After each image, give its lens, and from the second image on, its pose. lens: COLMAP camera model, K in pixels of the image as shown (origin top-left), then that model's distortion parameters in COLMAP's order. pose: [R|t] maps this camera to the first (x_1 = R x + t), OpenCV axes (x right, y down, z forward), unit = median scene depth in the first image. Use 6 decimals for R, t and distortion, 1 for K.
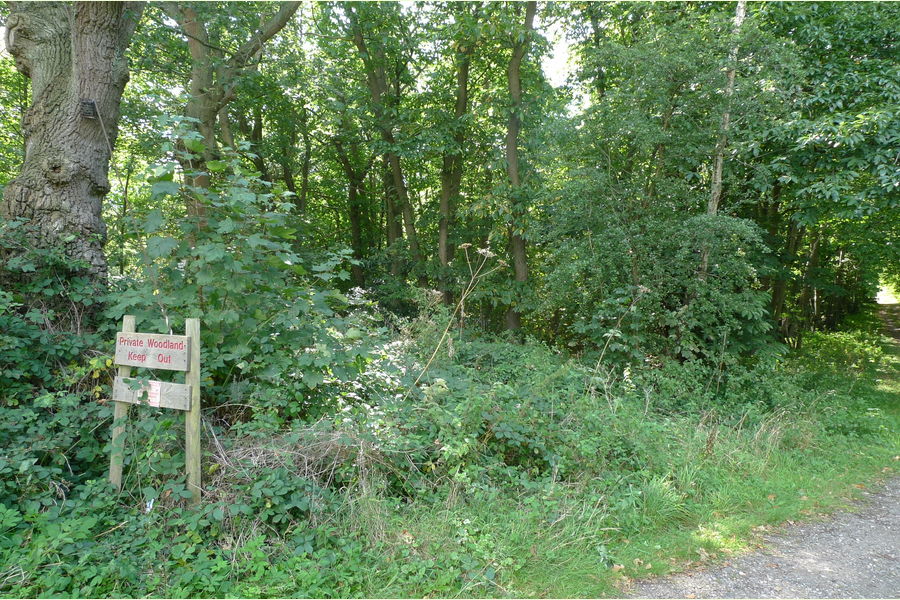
lens RADIAL K [[610.2, 0, 450.4], [0, 610.2, 319.2], [0, 0, 1]] dist [-0.000616, -0.056466]
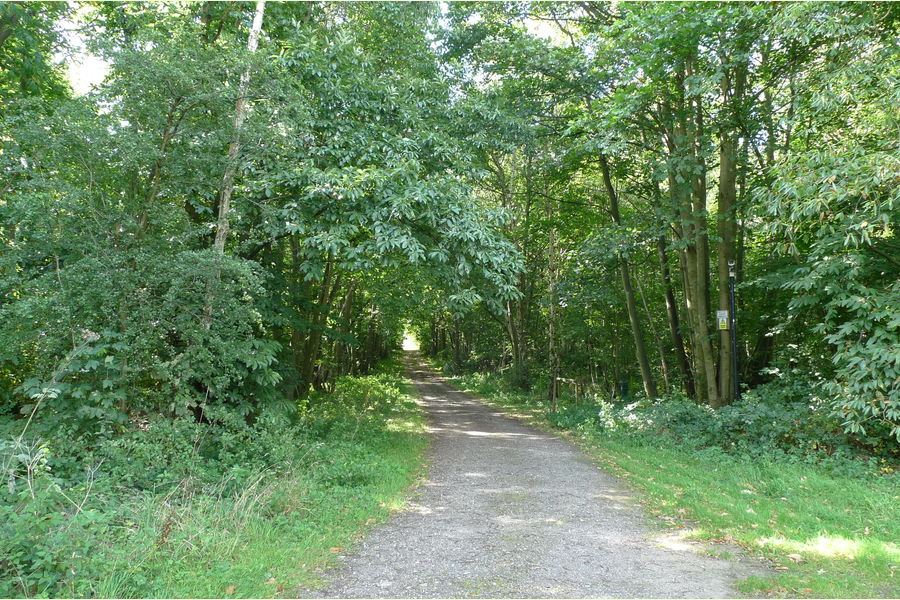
lens RADIAL K [[610.2, 0, 450.4], [0, 610.2, 319.2], [0, 0, 1]] dist [-0.000616, -0.056466]
pose [[0.772577, 0.029571, 0.634232, 0.126982], [0.019082, 0.997382, -0.069748, -0.004166], [-0.634634, 0.065988, 0.769990, 0.085845]]
